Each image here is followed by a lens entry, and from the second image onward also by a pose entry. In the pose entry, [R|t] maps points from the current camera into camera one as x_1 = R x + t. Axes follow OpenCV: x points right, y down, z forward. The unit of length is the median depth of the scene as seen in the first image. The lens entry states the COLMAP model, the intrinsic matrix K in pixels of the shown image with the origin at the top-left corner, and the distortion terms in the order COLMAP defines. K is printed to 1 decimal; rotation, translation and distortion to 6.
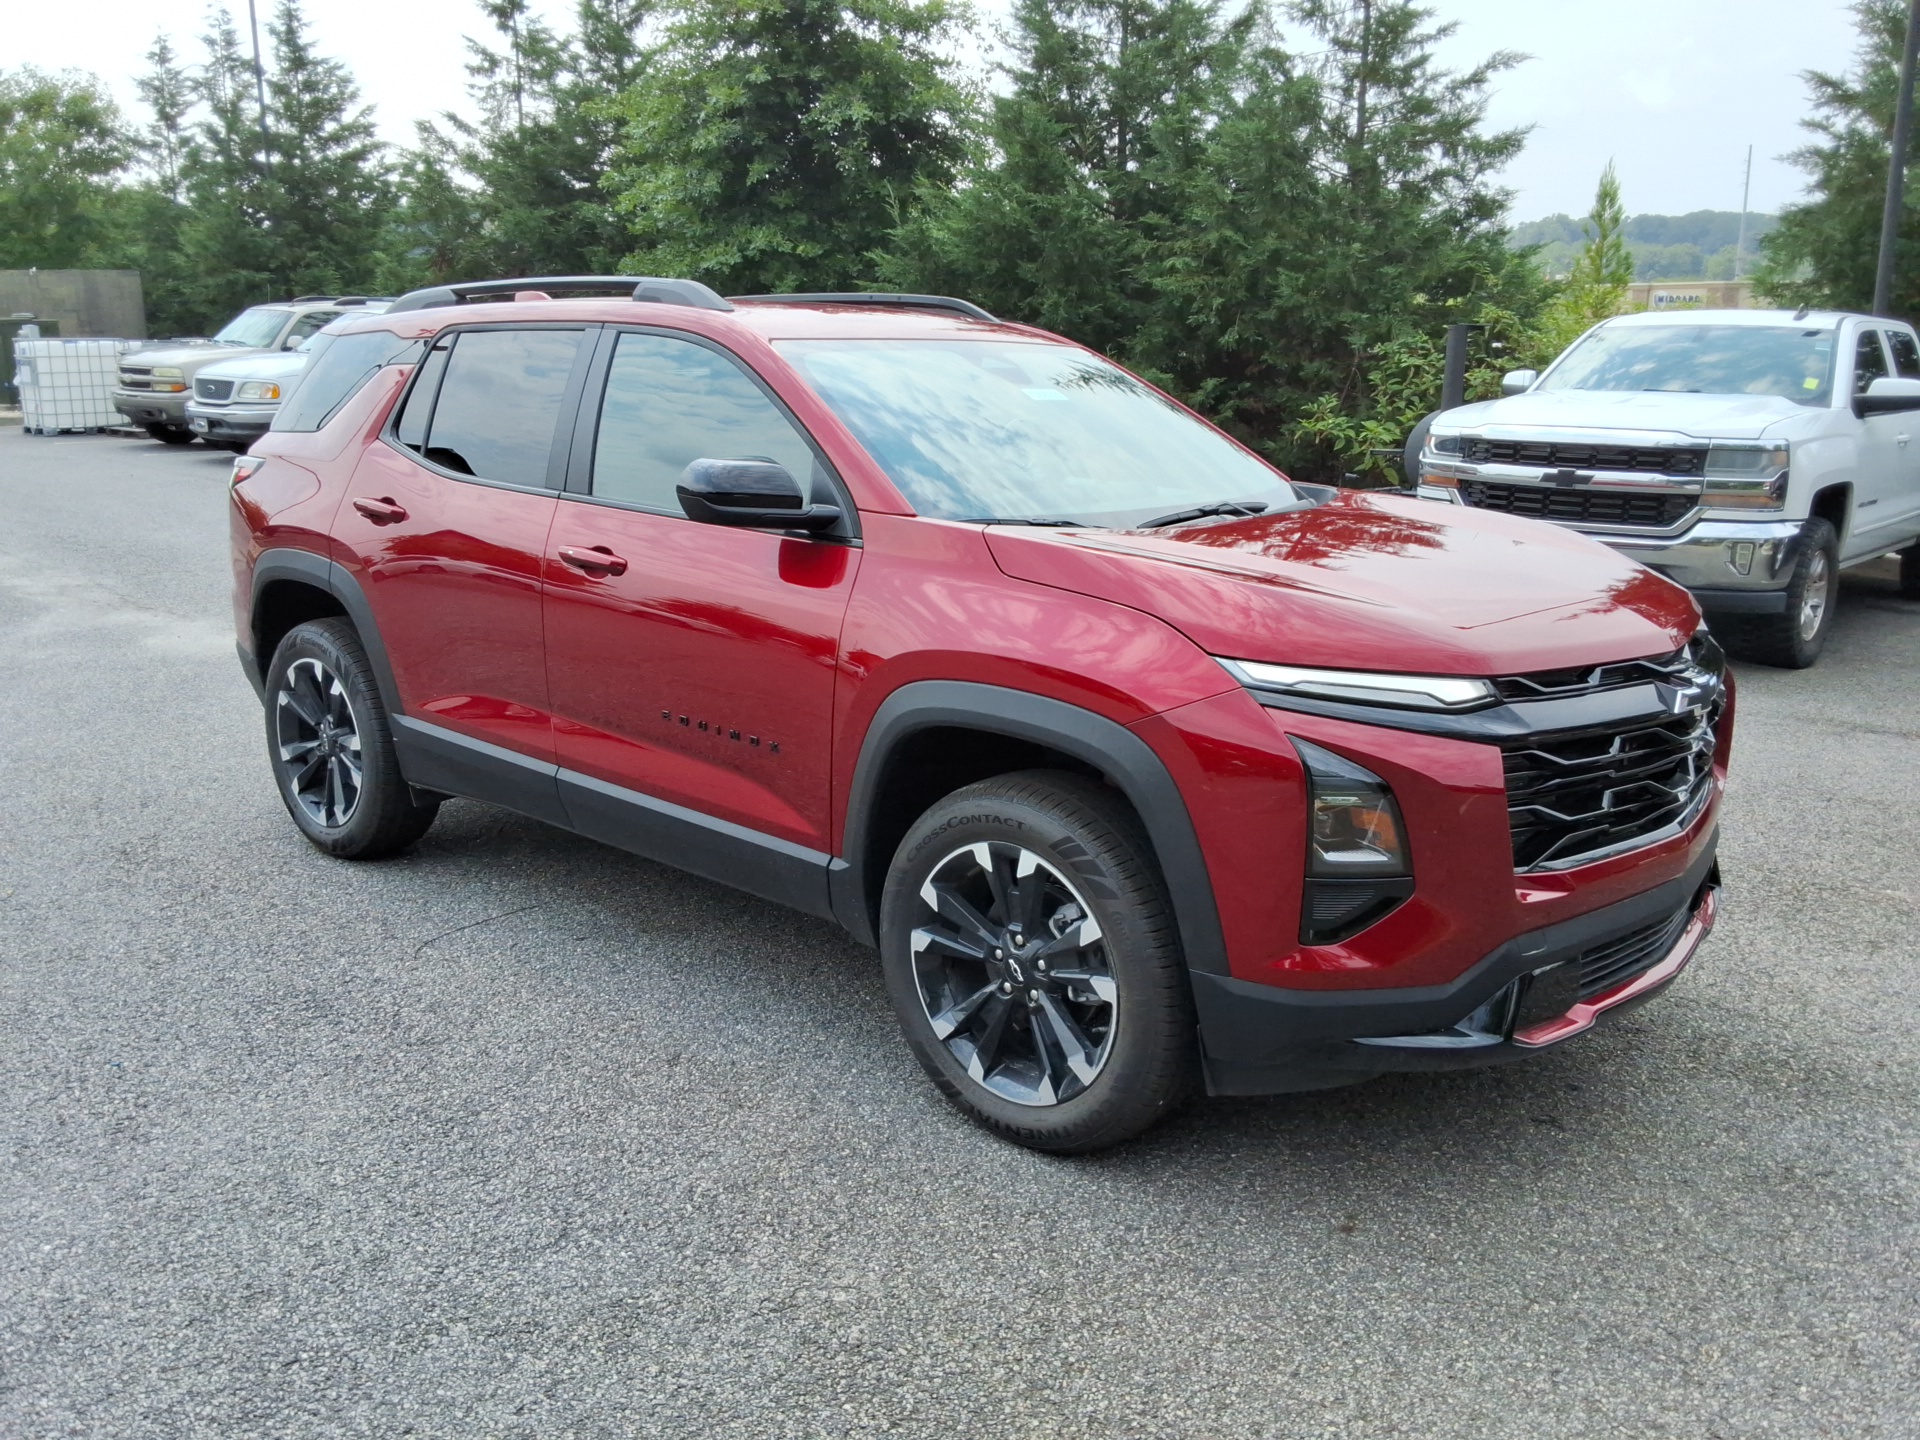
lens RADIAL K [[1547.3, 0, 972.2], [0, 1547.3, 691.9], [0, 0, 1]] dist [0.126517, -0.207652]
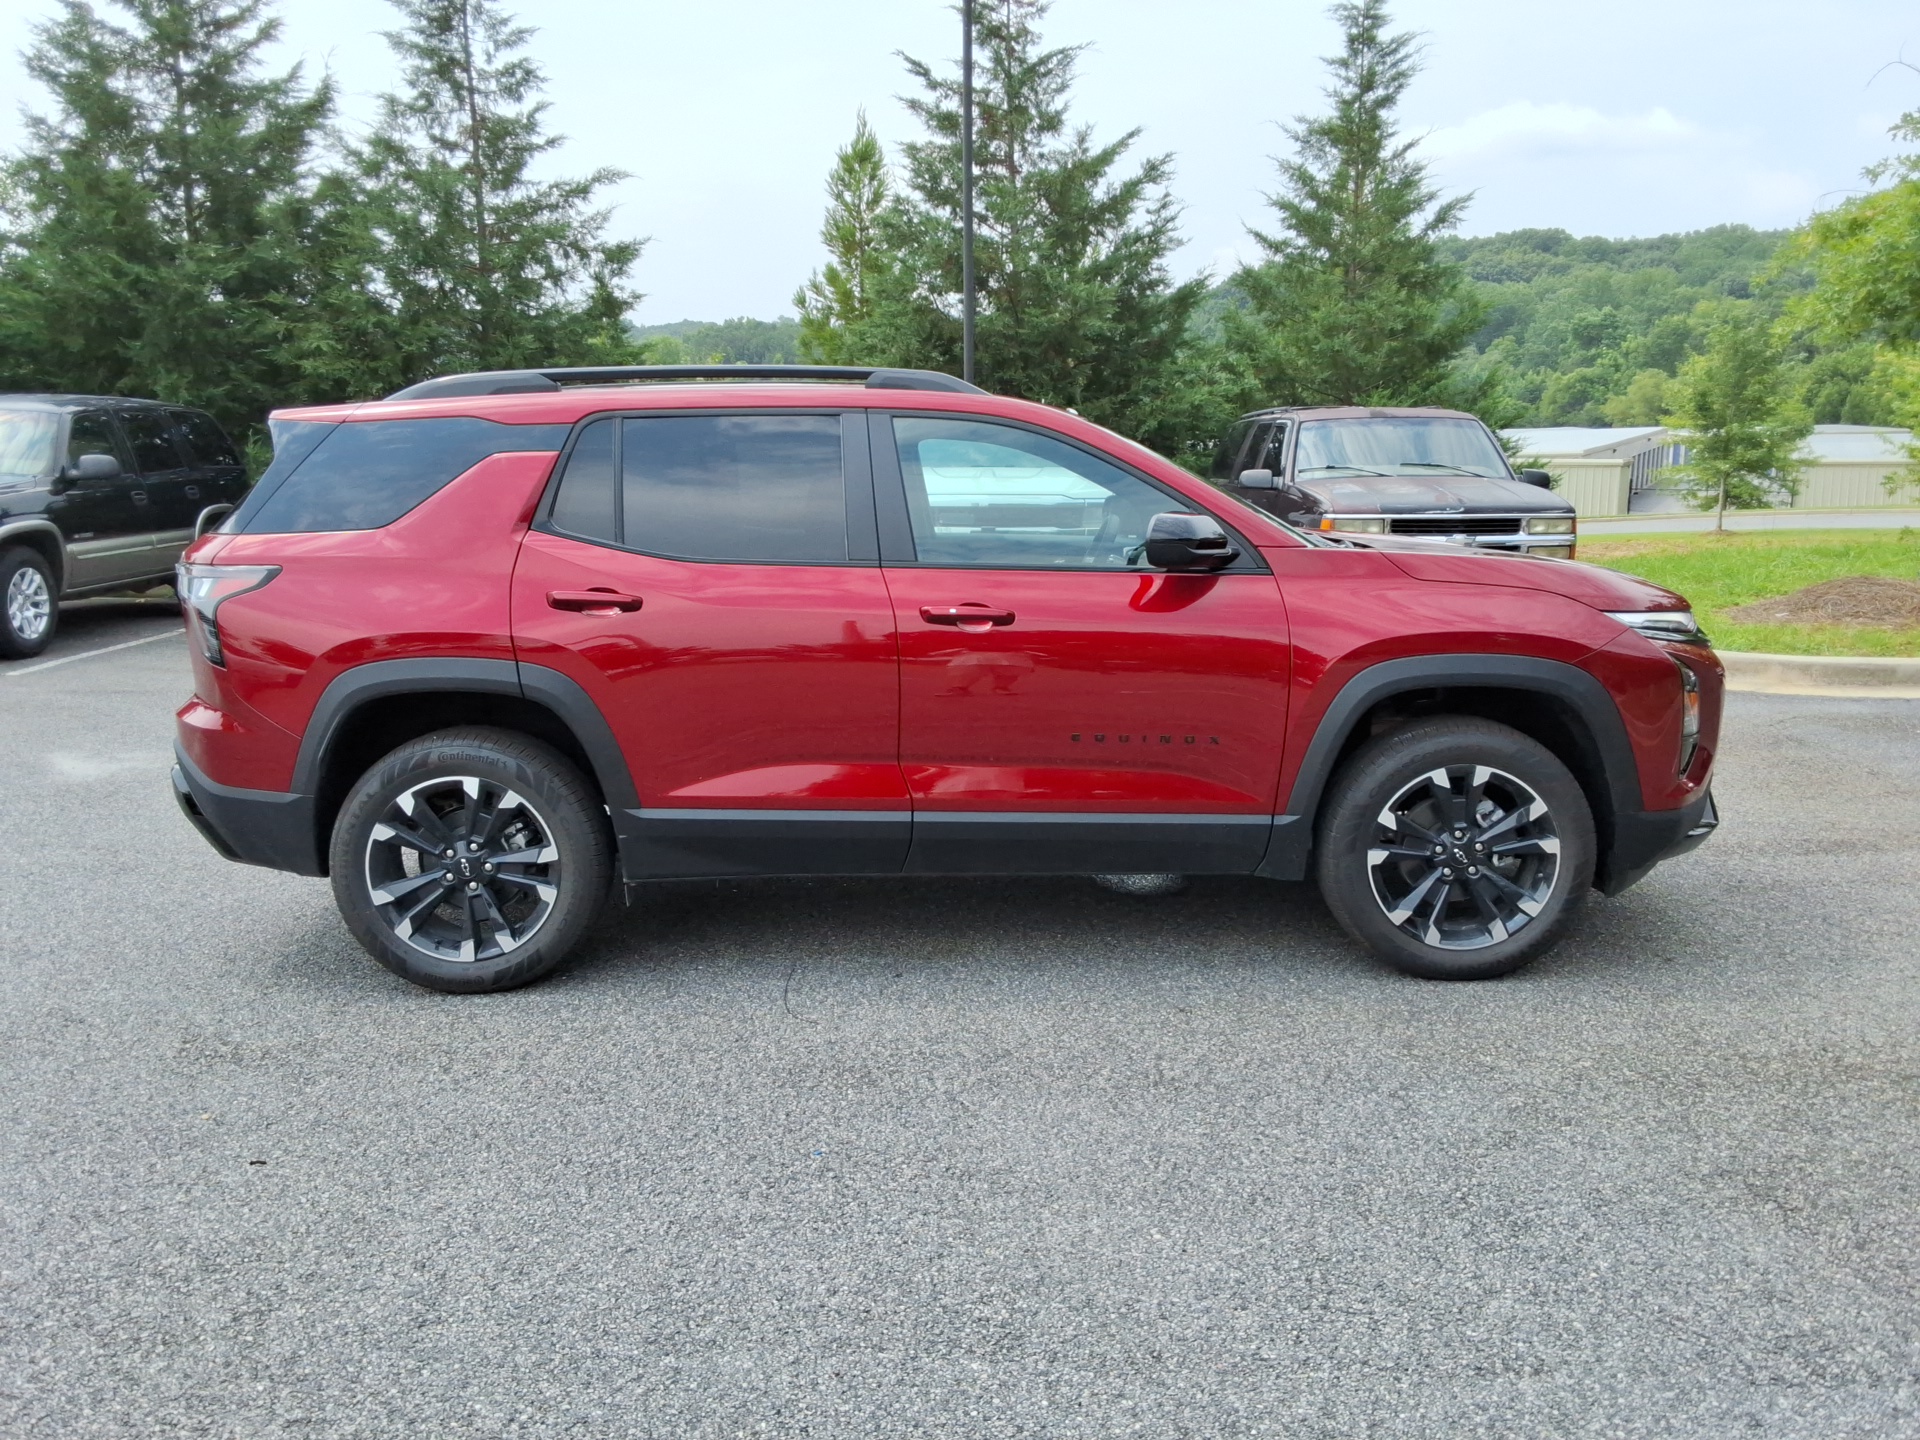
lens RADIAL K [[1547.3, 0, 972.2], [0, 1547.3, 691.9], [0, 0, 1]] dist [0.126517, -0.207652]
pose [[0.749376, -0.118747, 0.651410, -0.770985], [0.153888, 0.988083, 0.003089, -0.025831], [-0.644014, 0.097929, 0.758720, 0.123003]]
